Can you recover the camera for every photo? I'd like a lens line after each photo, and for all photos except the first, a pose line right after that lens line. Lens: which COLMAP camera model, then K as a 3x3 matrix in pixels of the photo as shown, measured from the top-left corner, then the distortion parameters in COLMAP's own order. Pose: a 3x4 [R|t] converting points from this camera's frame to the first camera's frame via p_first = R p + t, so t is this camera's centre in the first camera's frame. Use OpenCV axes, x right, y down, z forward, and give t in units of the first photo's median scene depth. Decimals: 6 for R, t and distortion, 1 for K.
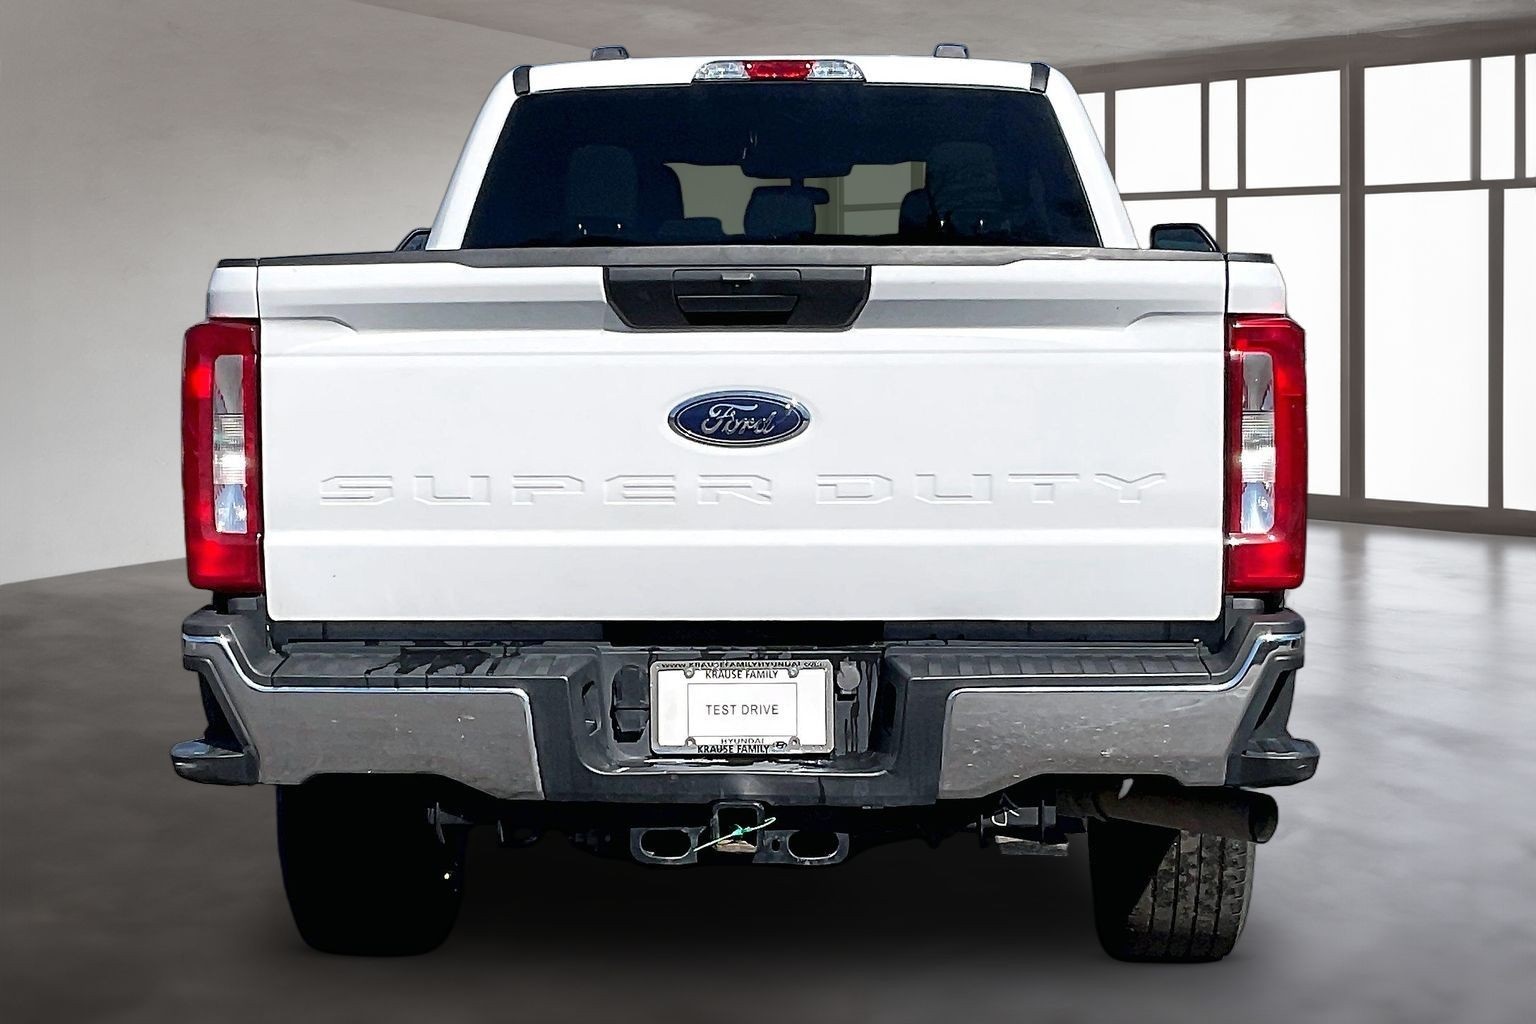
lens RADIAL K [[2664.9, 0, 768.0], [0, 2664.9, 512.0], [0, 0, 1]] dist [0.027105, 0.020180]
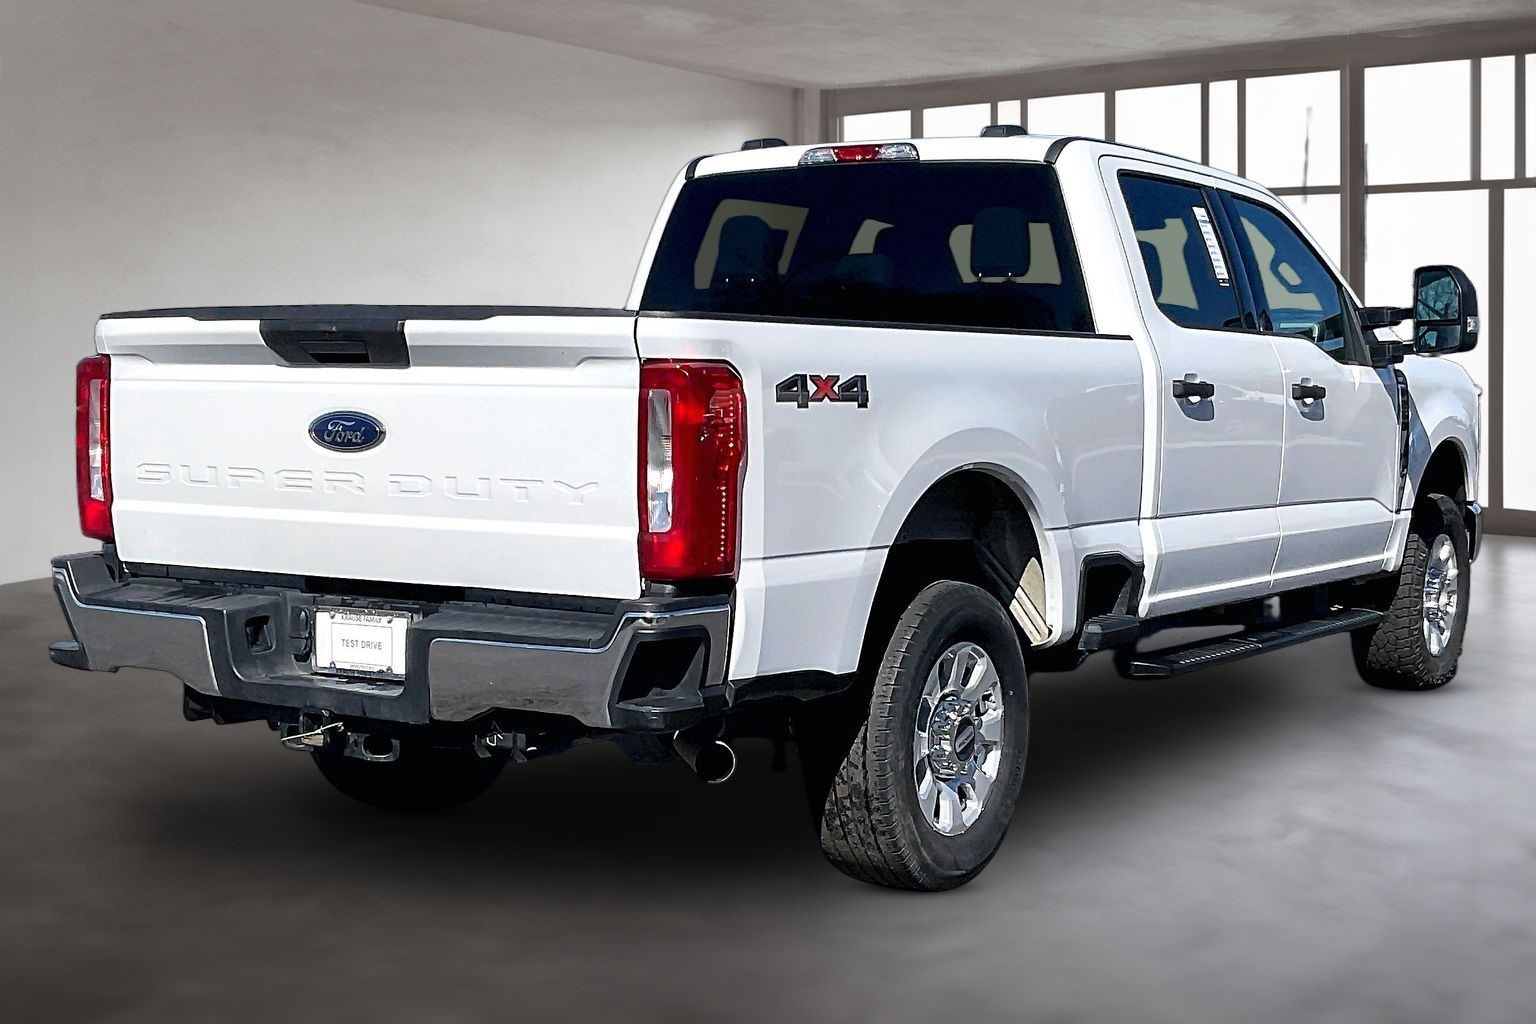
lens RADIAL K [[2263.6, 0, 768.0], [0, 2263.6, 512.0], [0, 0, 1]] dist [0.057825, 0.024317]
pose [[0.858788, 0.043127, -0.510513, 0.766327], [-0.040550, 0.999046, 0.016184, -0.021024], [0.510725, 0.006803, 0.859717, 0.107003]]
